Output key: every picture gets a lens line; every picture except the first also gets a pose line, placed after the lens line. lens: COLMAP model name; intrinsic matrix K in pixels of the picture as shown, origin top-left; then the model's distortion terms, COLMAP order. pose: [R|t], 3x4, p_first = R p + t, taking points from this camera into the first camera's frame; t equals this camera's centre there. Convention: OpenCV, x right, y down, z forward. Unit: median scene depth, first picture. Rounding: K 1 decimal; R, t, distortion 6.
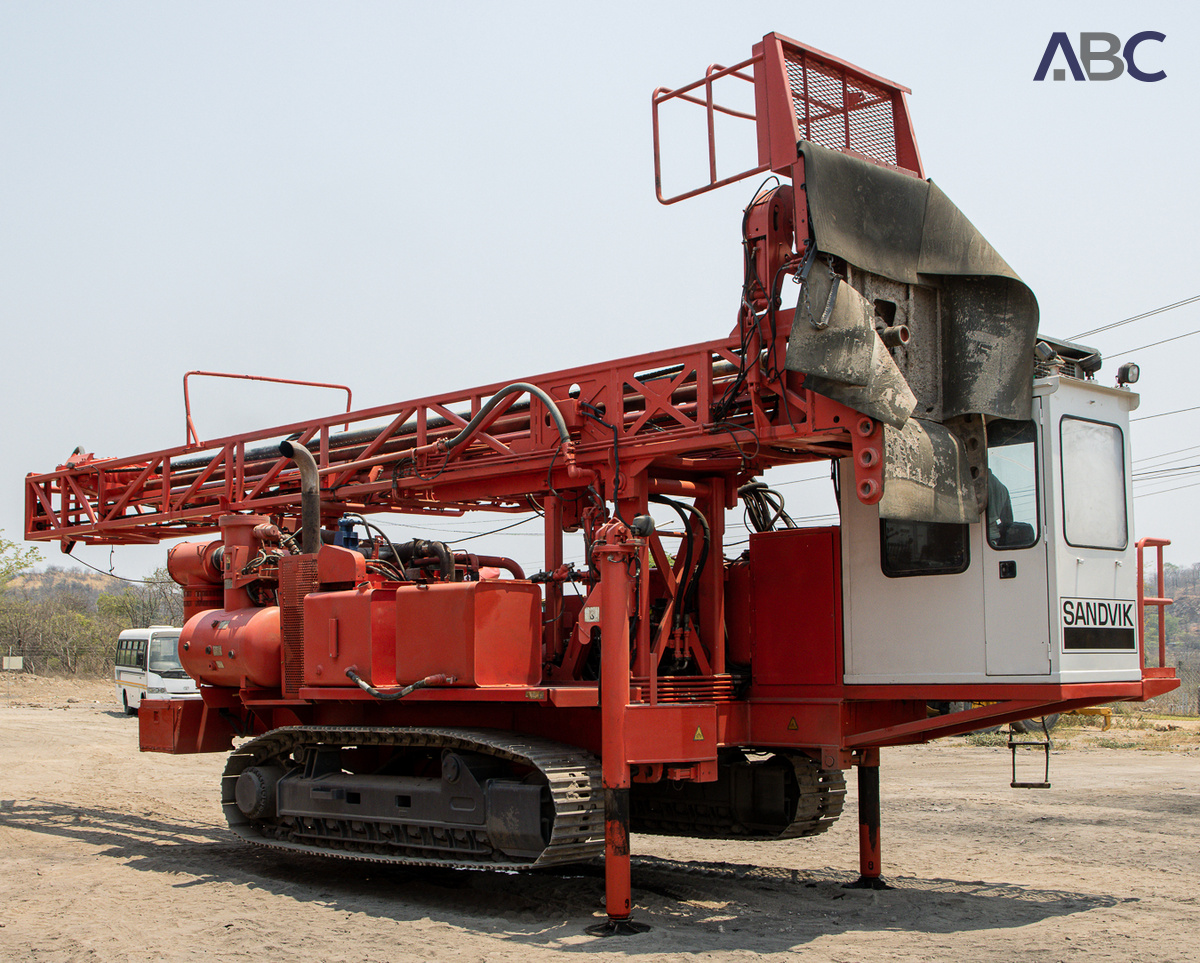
lens RADIAL K [[1625.0, 0, 570.0], [0, 1625.0, 563.7], [0, 0, 1]] dist [-0.013294, 0.000183]
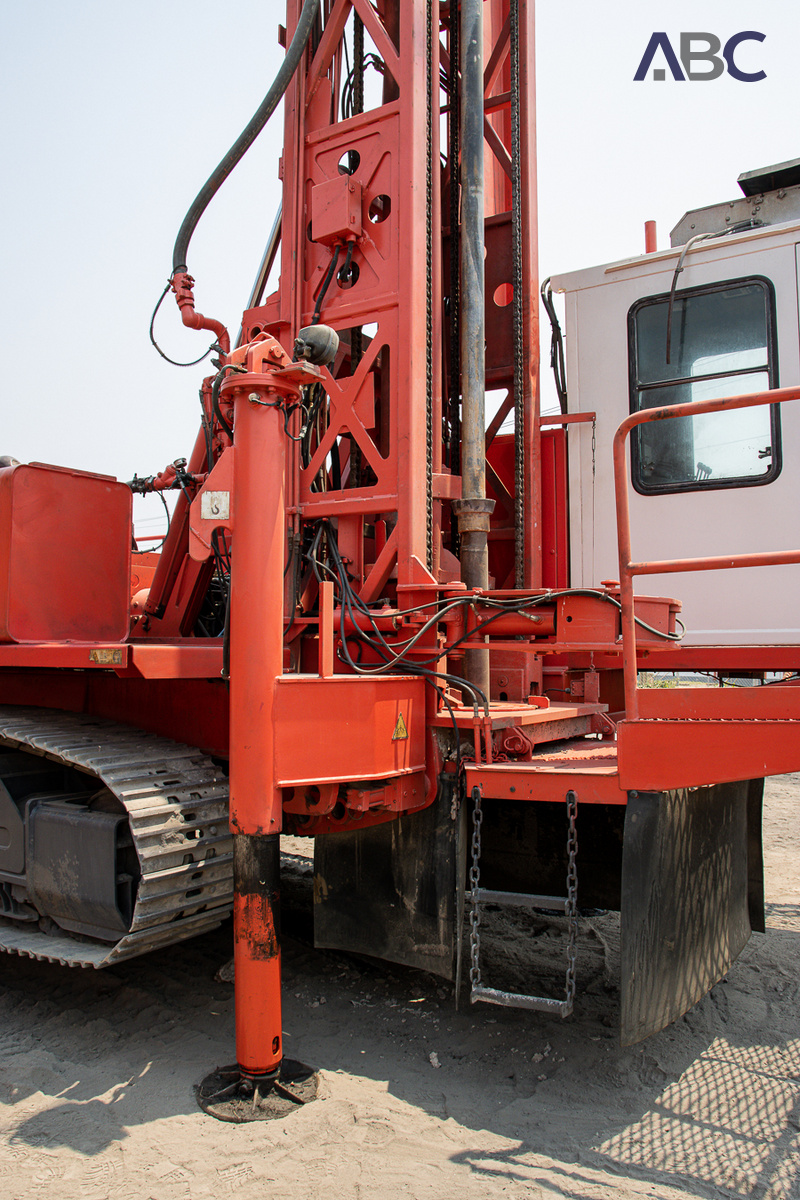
lens RADIAL K [[950.3, 0, 400.0], [0, 950.3, 600.0], [0, 0, 1]] dist [-0.229446, 0.367015]
pose [[0.975096, 0.022945, 0.220592, 0.004977], [-0.024585, 0.999687, 0.004690, 0.055801], [-0.220415, -0.009997, 0.975355, 0.645237]]
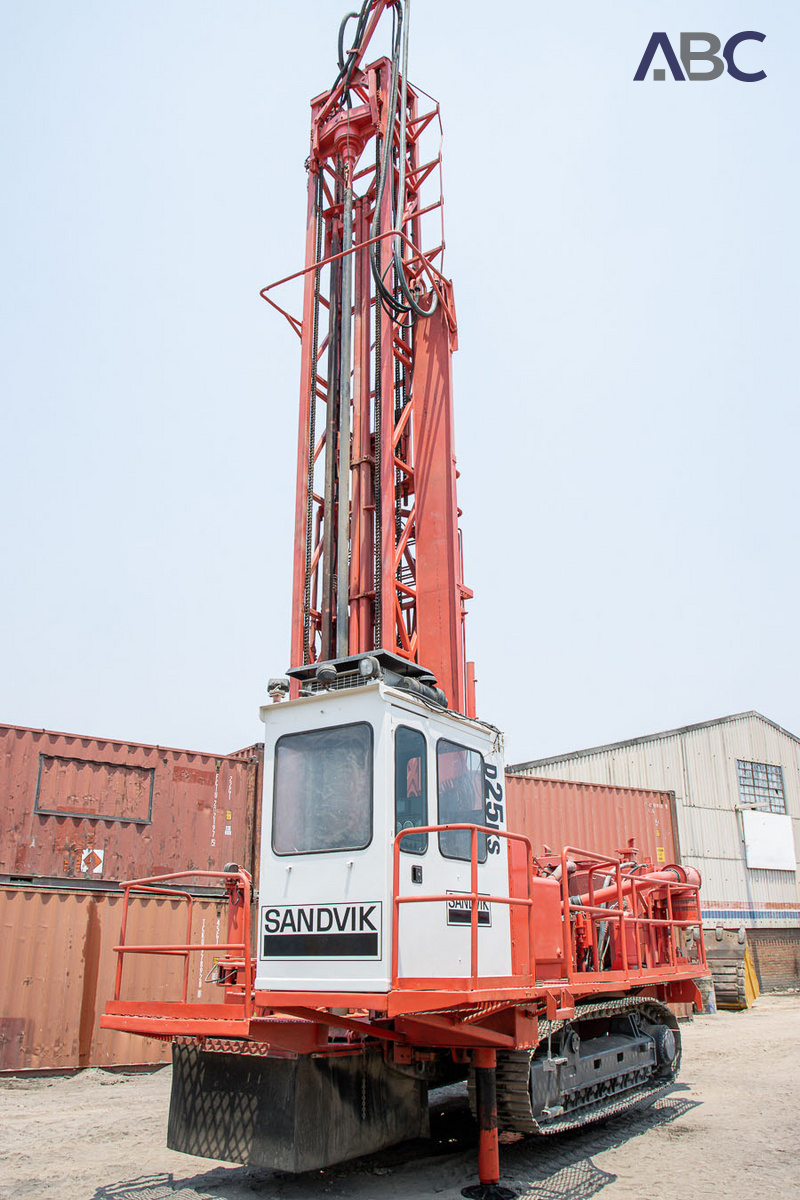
lens RADIAL K [[924.3, 0, 397.4], [0, 924.3, 642.5], [0, 0, 1]] dist [-0.084157, 0.029834]
pose [[0.221288, -0.308507, -0.925124, 0.882632], [0.065832, 0.951204, -0.301457, 0.040924], [0.972984, 0.005806, 0.230800, 0.891683]]
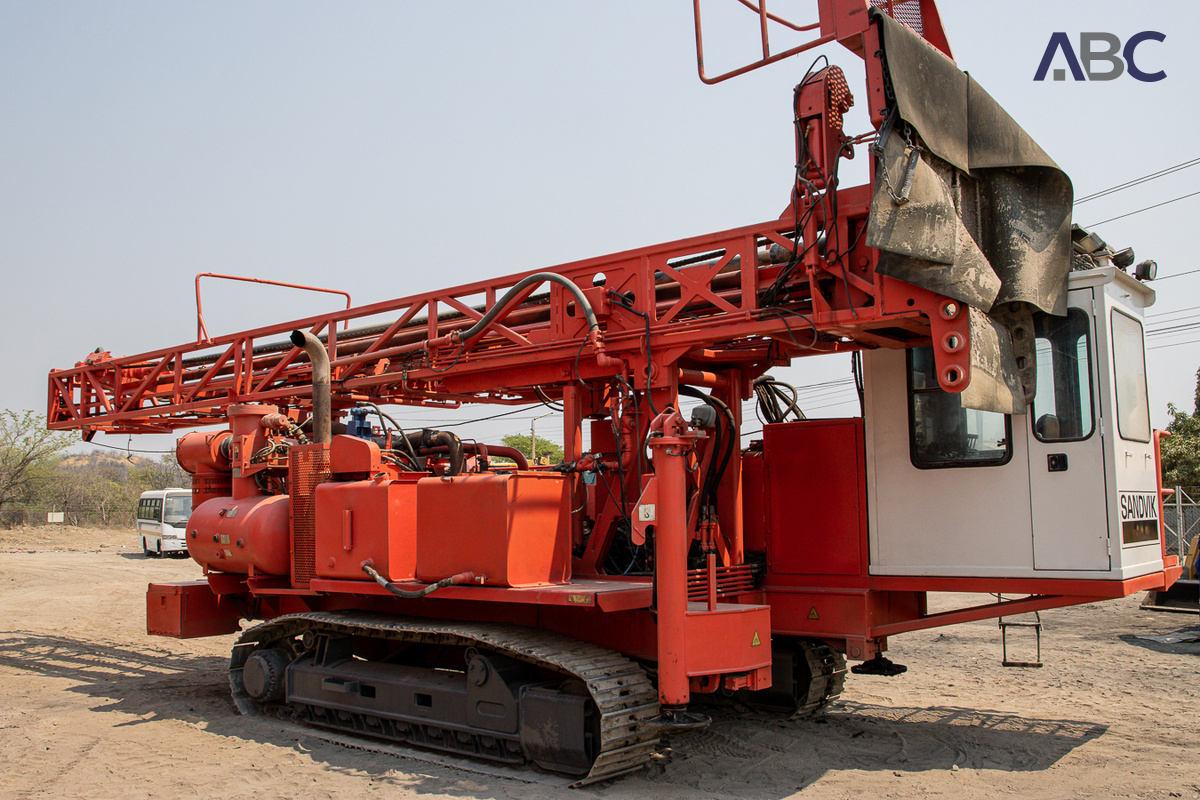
lens RADIAL K [[1092.1, 0, 597.9], [0, 1092.1, 412.9], [0, 0, 1]] dist [-0.082821, 0.125444]
pose [[0.993083, 0.005448, 0.117287, -0.080825], [-0.001744, 0.999497, -0.031659, -0.004677], [-0.117400, 0.031236, 0.992593, 0.368210]]
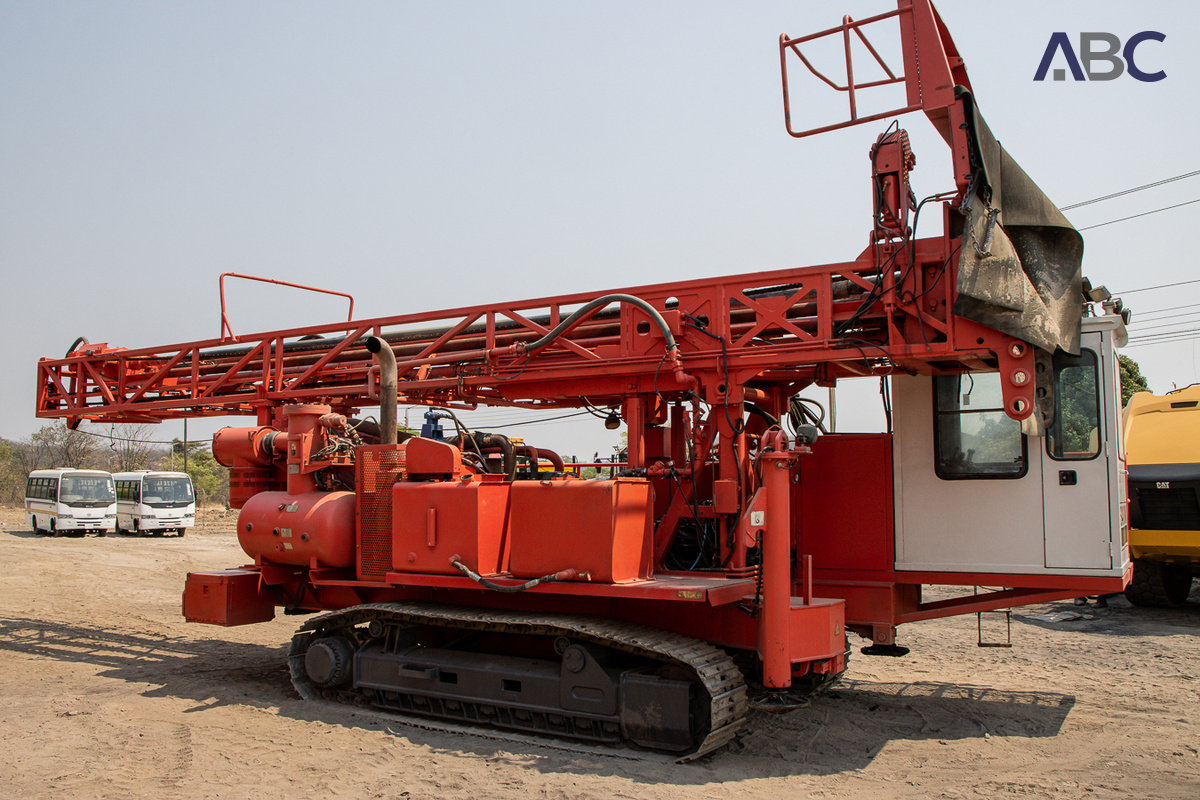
lens RADIAL K [[1013.5, 0, 593.6], [0, 1013.5, 415.6], [0, 0, 1]] dist [-0.116840, 0.145839]
pose [[0.963318, 0.029561, 0.266730, -0.242930], [-0.024734, 0.999464, -0.021438, -0.016248], [-0.267221, 0.014054, 0.963533, 0.385985]]
